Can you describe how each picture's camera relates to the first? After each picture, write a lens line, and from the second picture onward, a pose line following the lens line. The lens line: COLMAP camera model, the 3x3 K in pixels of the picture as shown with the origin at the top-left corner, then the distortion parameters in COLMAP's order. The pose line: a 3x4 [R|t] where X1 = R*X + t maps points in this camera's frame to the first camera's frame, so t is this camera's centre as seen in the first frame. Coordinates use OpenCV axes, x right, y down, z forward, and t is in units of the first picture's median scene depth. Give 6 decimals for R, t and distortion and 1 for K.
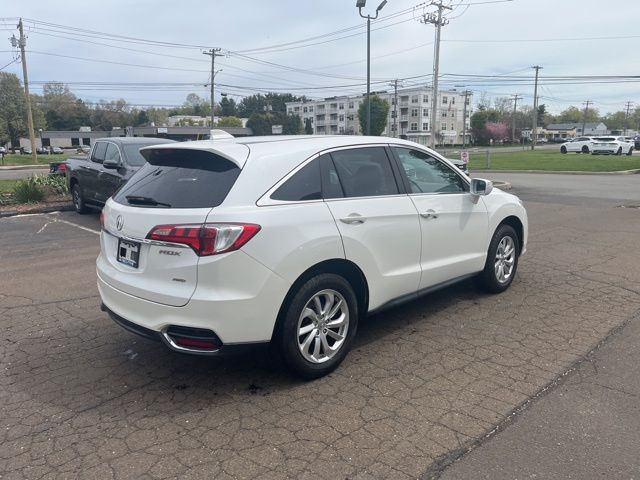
lens RADIAL K [[483.3, 0, 318.8], [0, 483.3, 233.1], [0, 0, 1]] dist [0.072997, -0.092610]
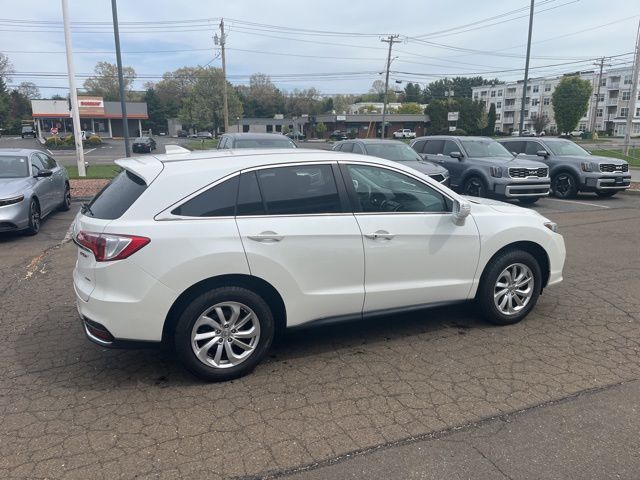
lens RADIAL K [[483.3, 0, 319.5], [0, 483.3, 241.1], [0, 0, 1]] dist [0.072997, -0.092610]
pose [[0.933301, 0.088655, -0.347980, 0.412985], [-0.073642, 0.995702, 0.056165, -0.066169], [0.351463, -0.026793, 0.935818, 0.057715]]
